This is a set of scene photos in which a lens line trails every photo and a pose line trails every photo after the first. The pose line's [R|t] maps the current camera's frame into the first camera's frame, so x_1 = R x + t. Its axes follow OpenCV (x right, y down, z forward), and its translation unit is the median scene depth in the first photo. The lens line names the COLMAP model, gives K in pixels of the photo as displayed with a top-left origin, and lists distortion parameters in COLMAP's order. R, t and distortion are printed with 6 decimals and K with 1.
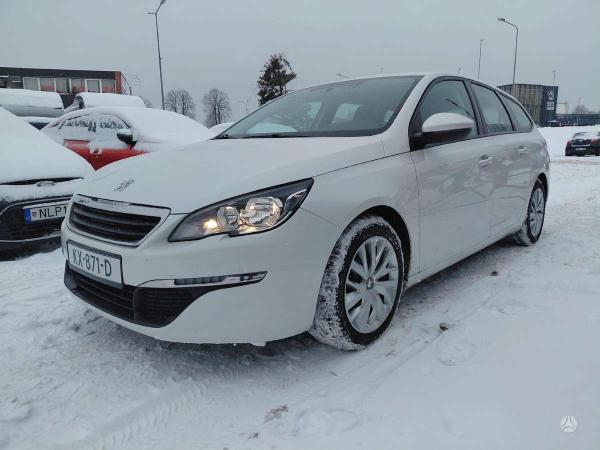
lens RADIAL K [[423.6, 0, 300.0], [0, 423.6, 225.0], [0, 0, 1]] dist [0.053060, -0.062721]
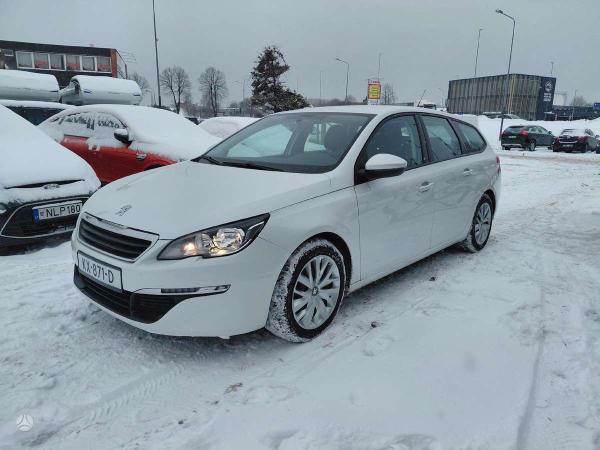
lens RADIAL K [[423.6, 0, 300.0], [0, 423.6, 225.0], [0, 0, 1]] dist [0.053060, -0.062721]
pose [[0.999456, 0.029610, 0.014555, 0.093722], [-0.030160, 0.998780, 0.039113, -0.111057], [-0.013379, -0.039531, 0.999129, -0.274484]]
